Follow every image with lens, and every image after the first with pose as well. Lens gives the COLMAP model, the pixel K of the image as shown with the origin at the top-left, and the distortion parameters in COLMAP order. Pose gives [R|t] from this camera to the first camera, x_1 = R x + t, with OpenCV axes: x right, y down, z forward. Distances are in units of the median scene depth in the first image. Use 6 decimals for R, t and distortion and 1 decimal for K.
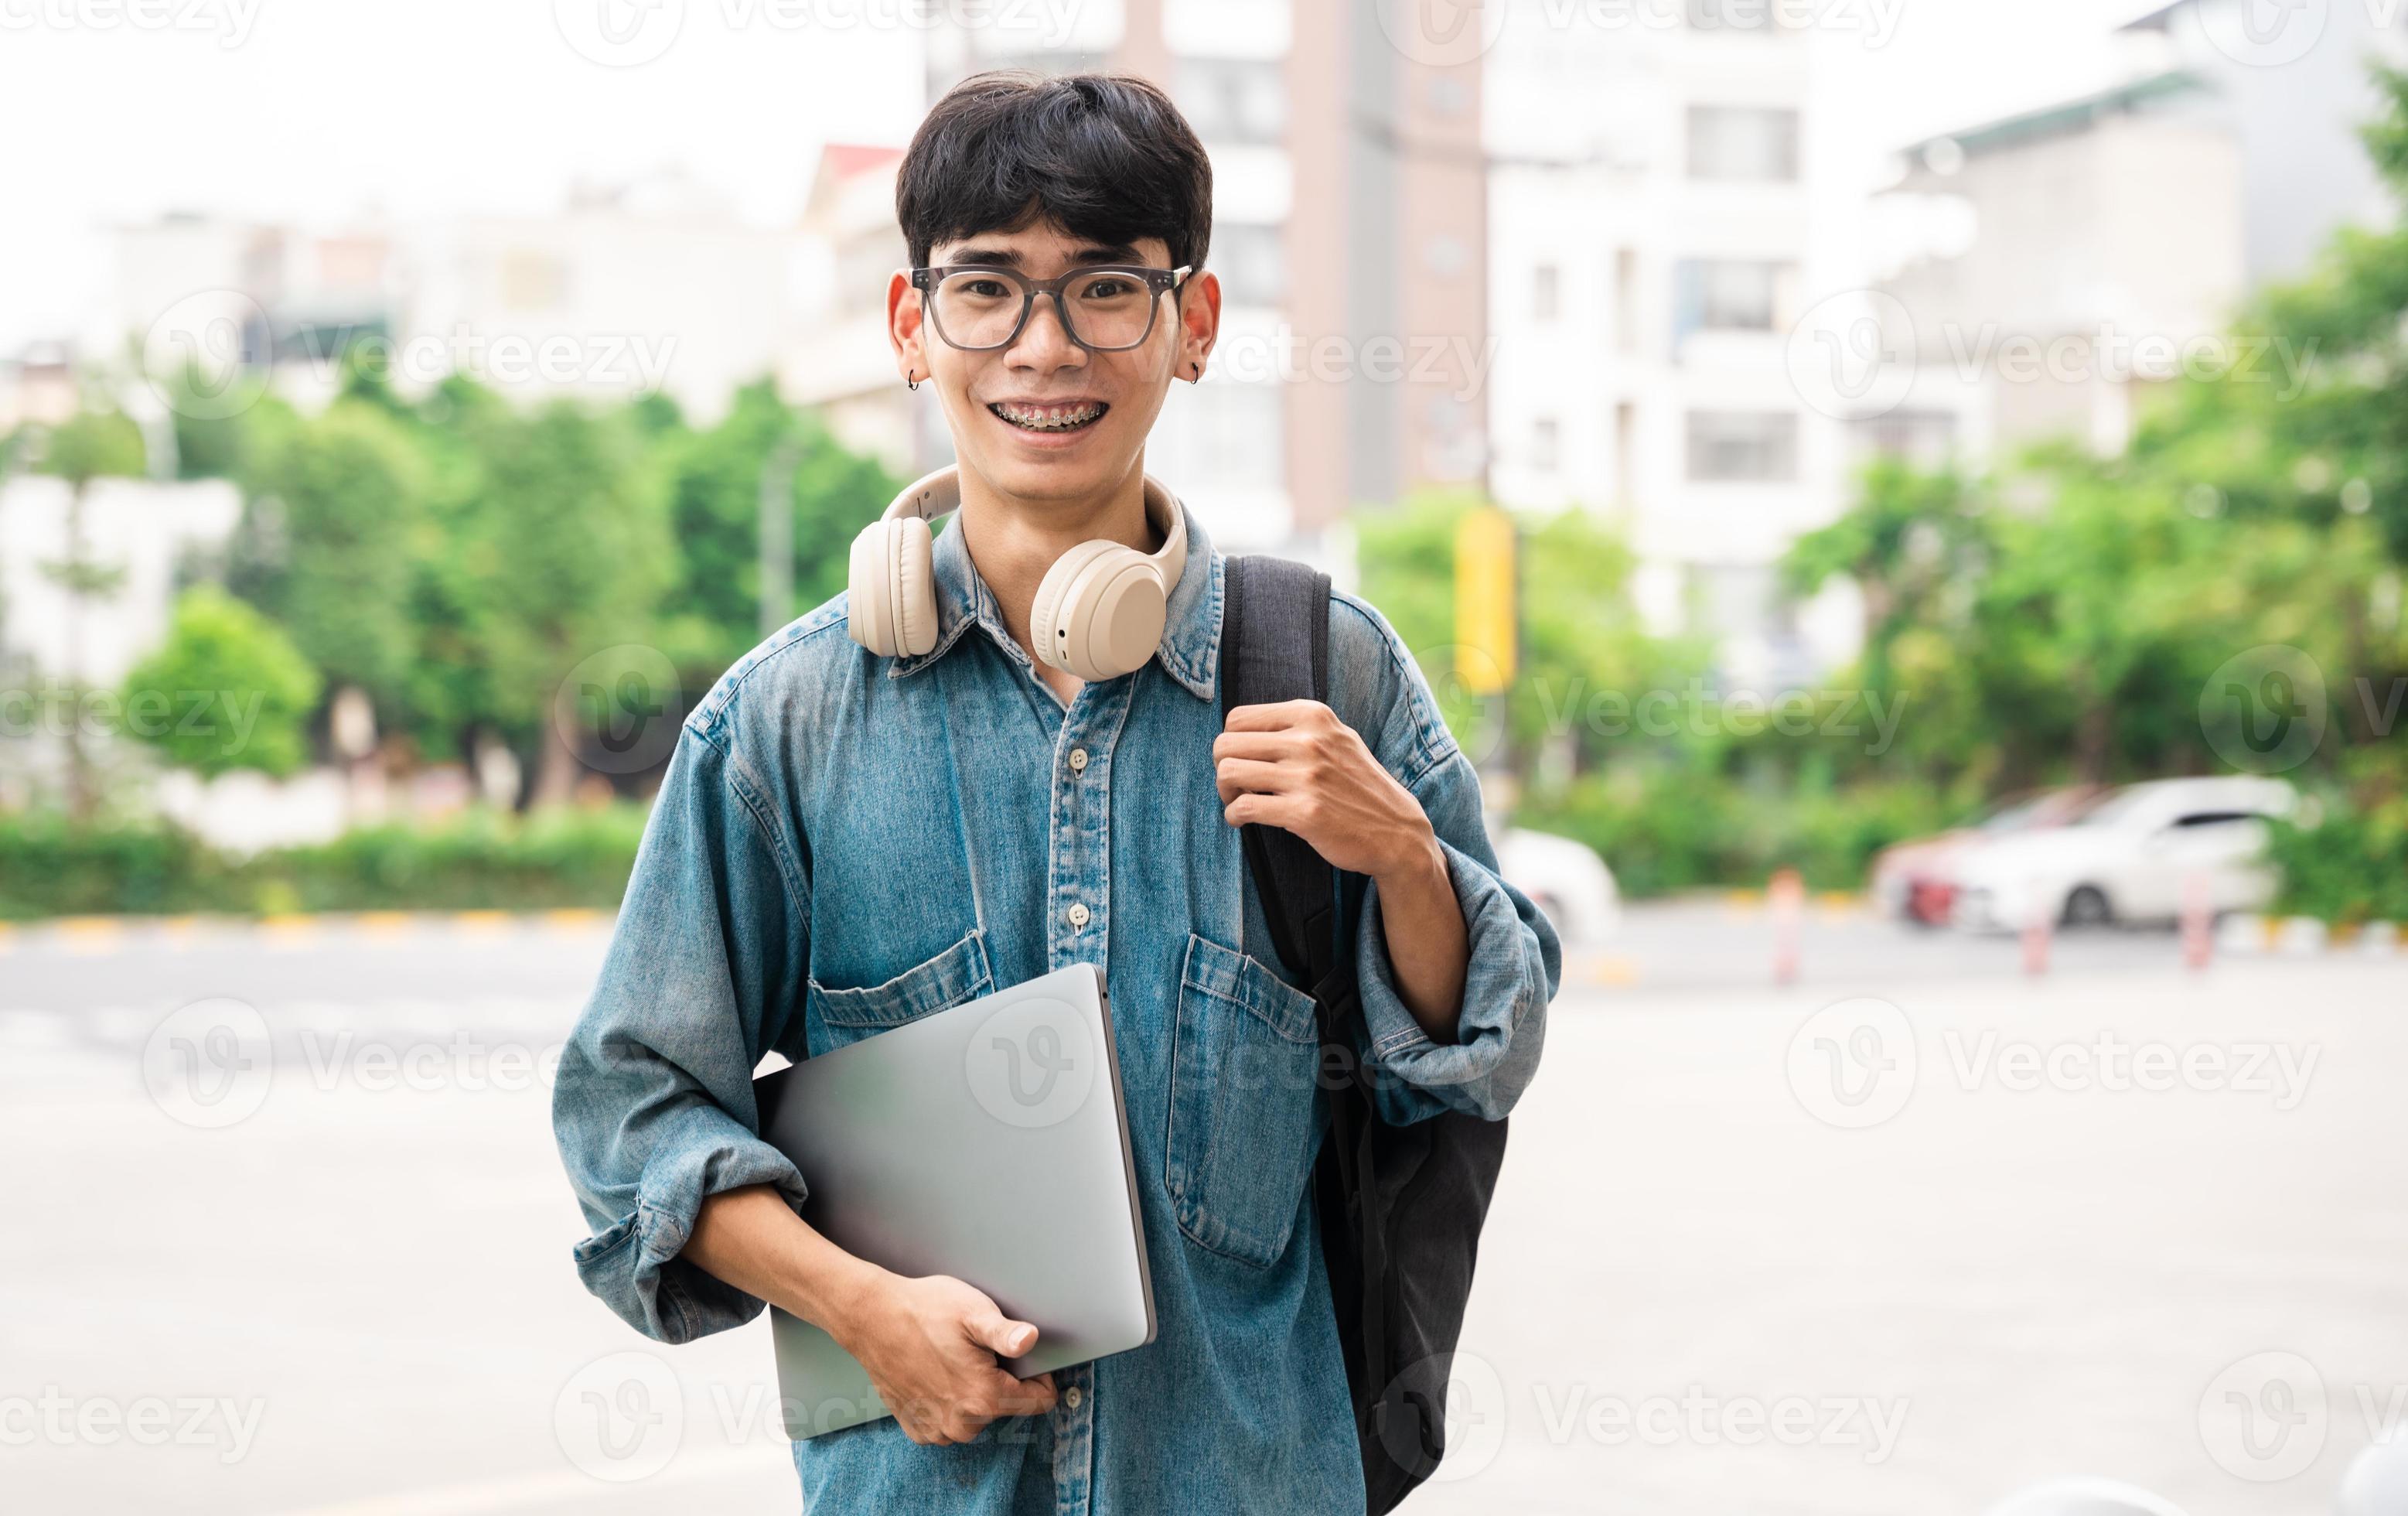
lens RADIAL K [[1076.0, 0, 1204.0], [0, 1076.0, 758.0], [0, 0, 1]] dist [-0.000305, -0.000176]
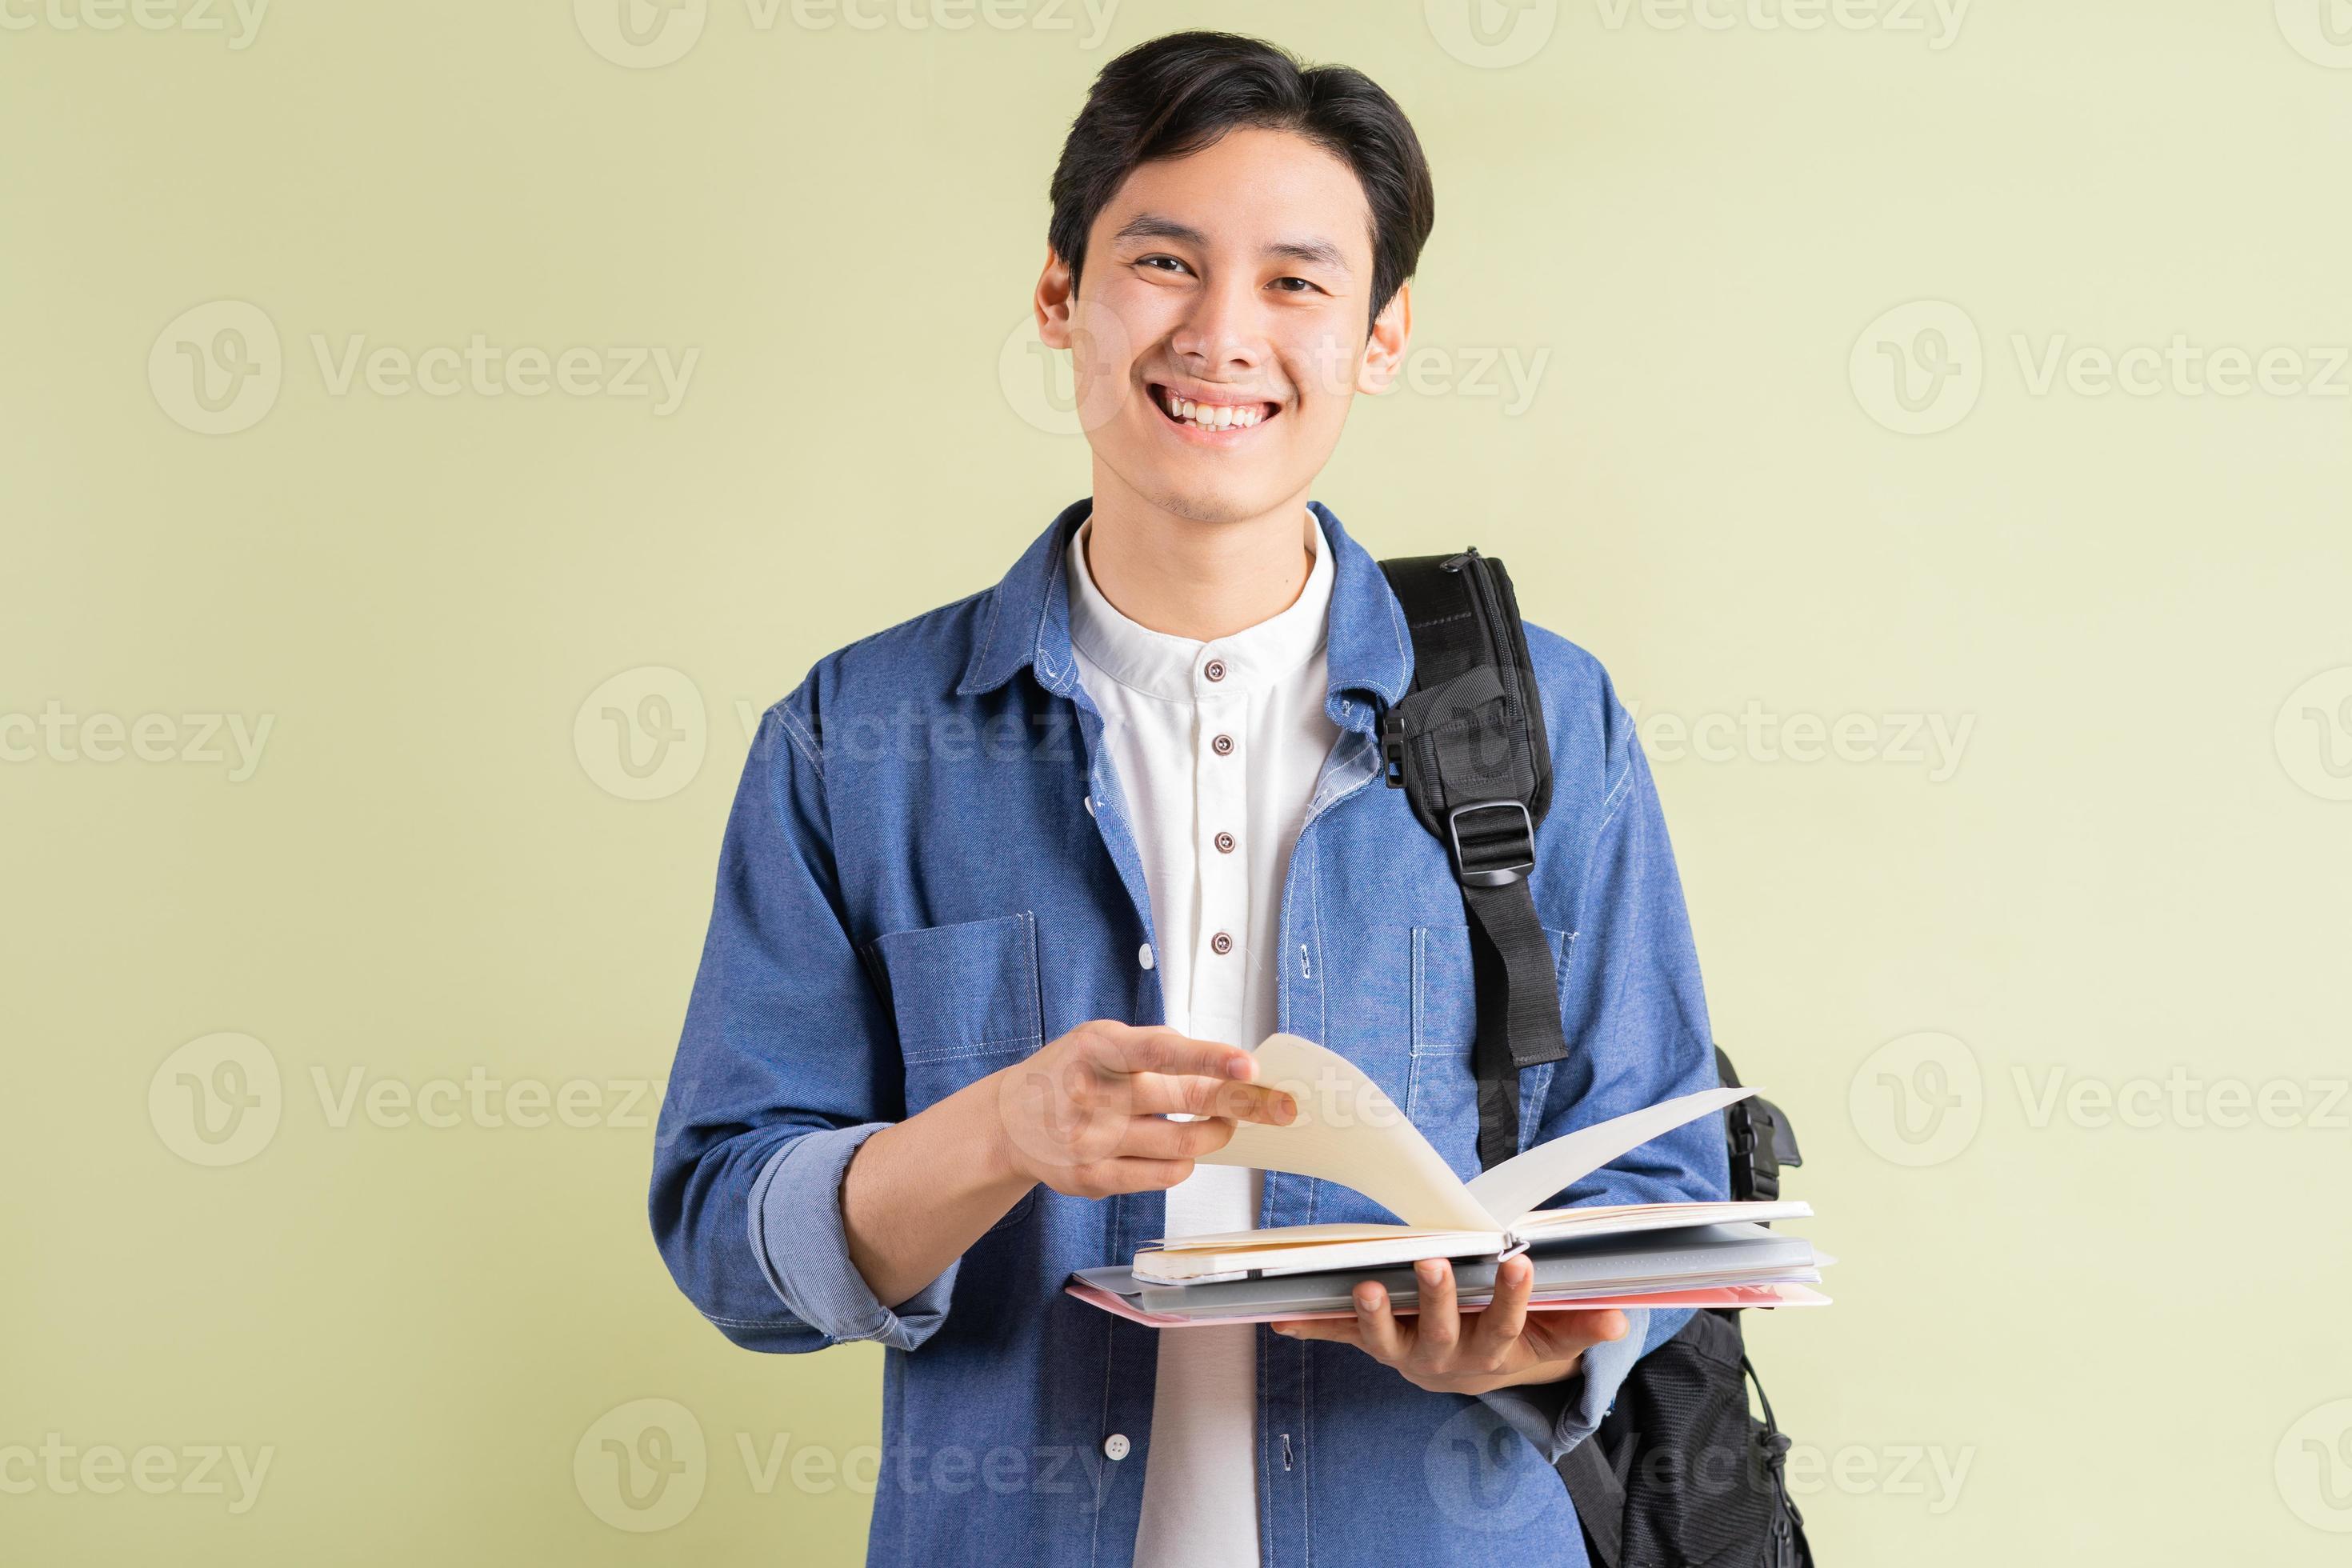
lens RADIAL K [[1112.3, 0, 1176.0], [0, 1112.3, 784.0], [0, 0, 1]] dist [0.001106, -0.000796]
pose [[1.000000, 0.000251, -0.000115, -0.062587], [-0.000251, 1.000000, 0.000023, -0.000002], [0.000115, -0.000023, 1.000000, -0.000032]]
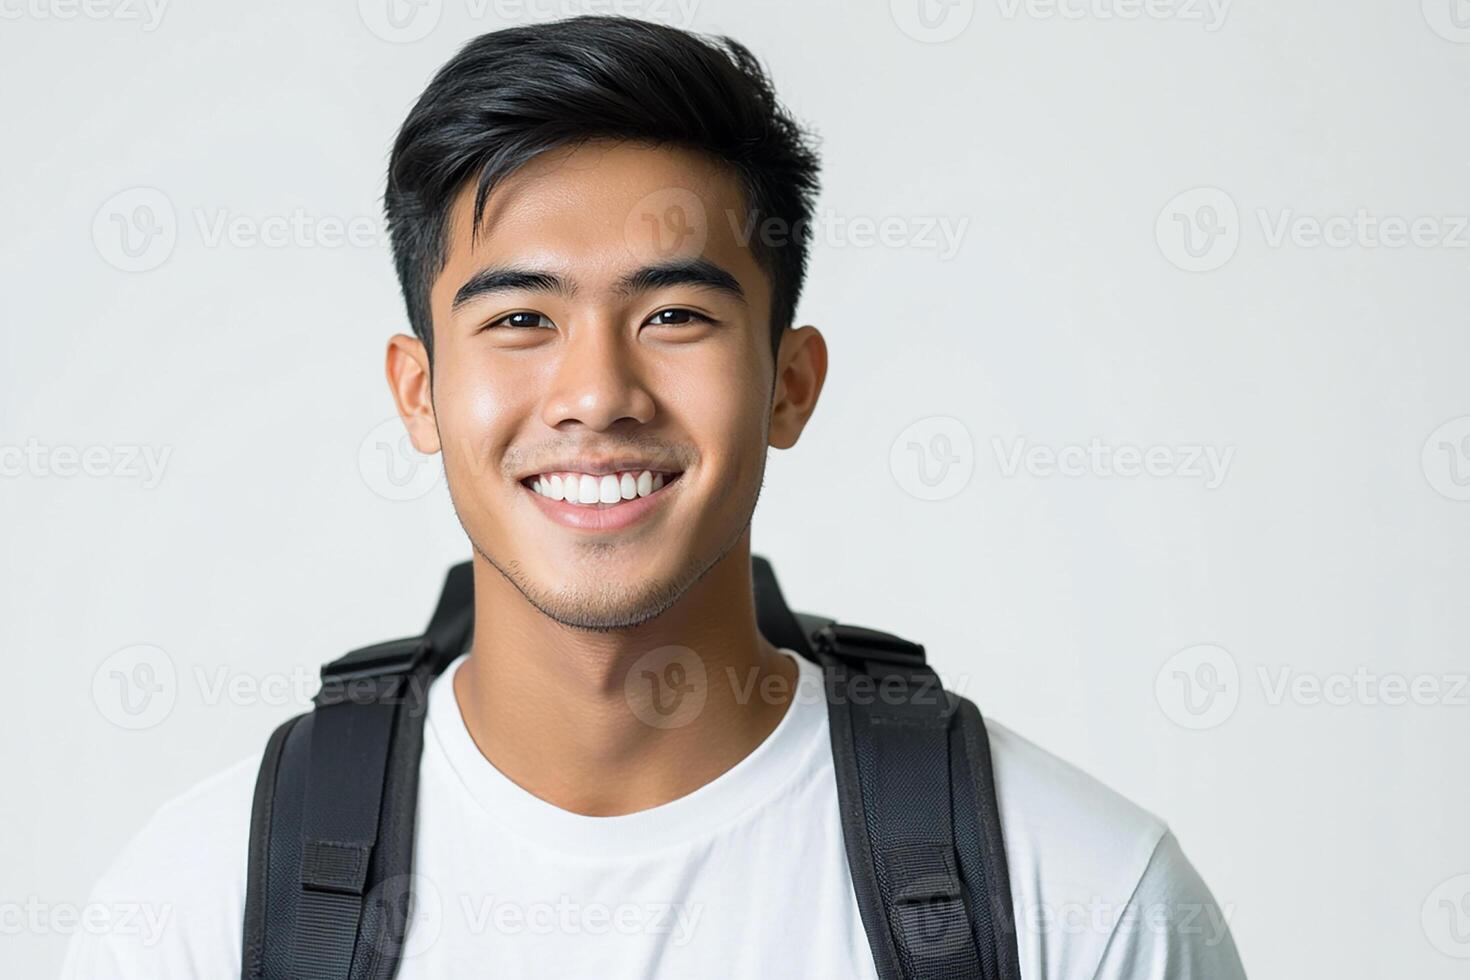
lens RADIAL K [[695.2, 0, 735.0], [0, 695.2, 490.0], [0, 0, 1]] dist [0.001106, -0.000796]
pose [[1.000000, 0.000118, -0.000085, 0.105799], [-0.000118, 1.000000, 0.000046, -0.000022], [0.000085, -0.000046, 1.000000, -0.000044]]
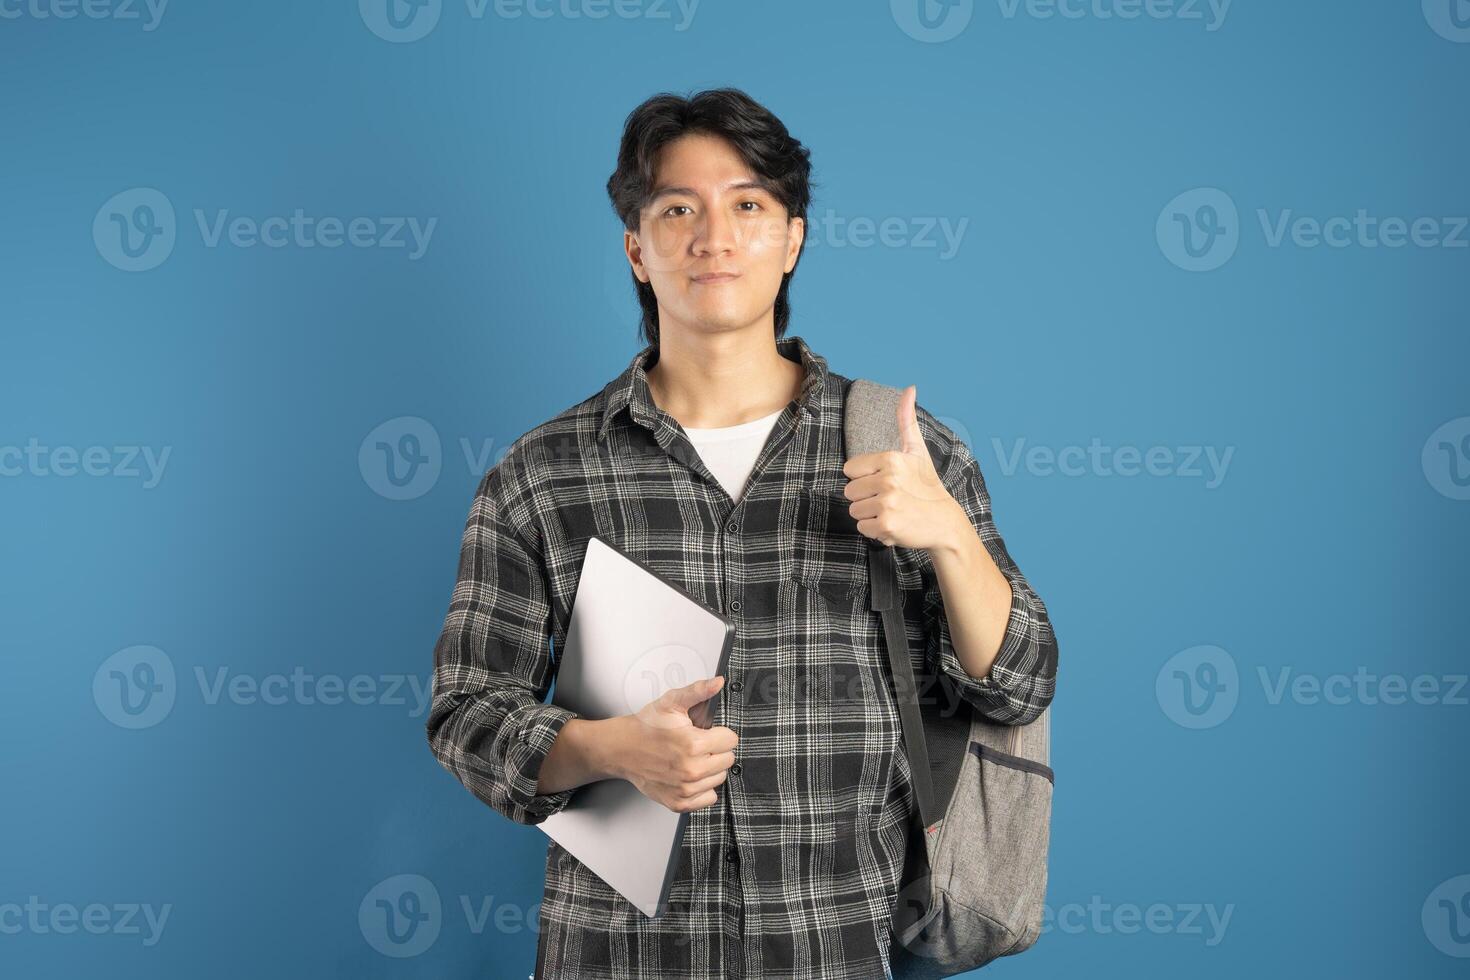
lens RADIAL K [[695.2, 0, 735.0], [0, 695.2, 490.0], [0, 0, 1]] dist [0.001106, -0.000796]
pose [[1.000000, 0.000229, -0.000234, -0.826886], [-0.000229, 1.000000, 0.000125, 0.000120], [0.000234, -0.000125, 1.000000, -0.000292]]
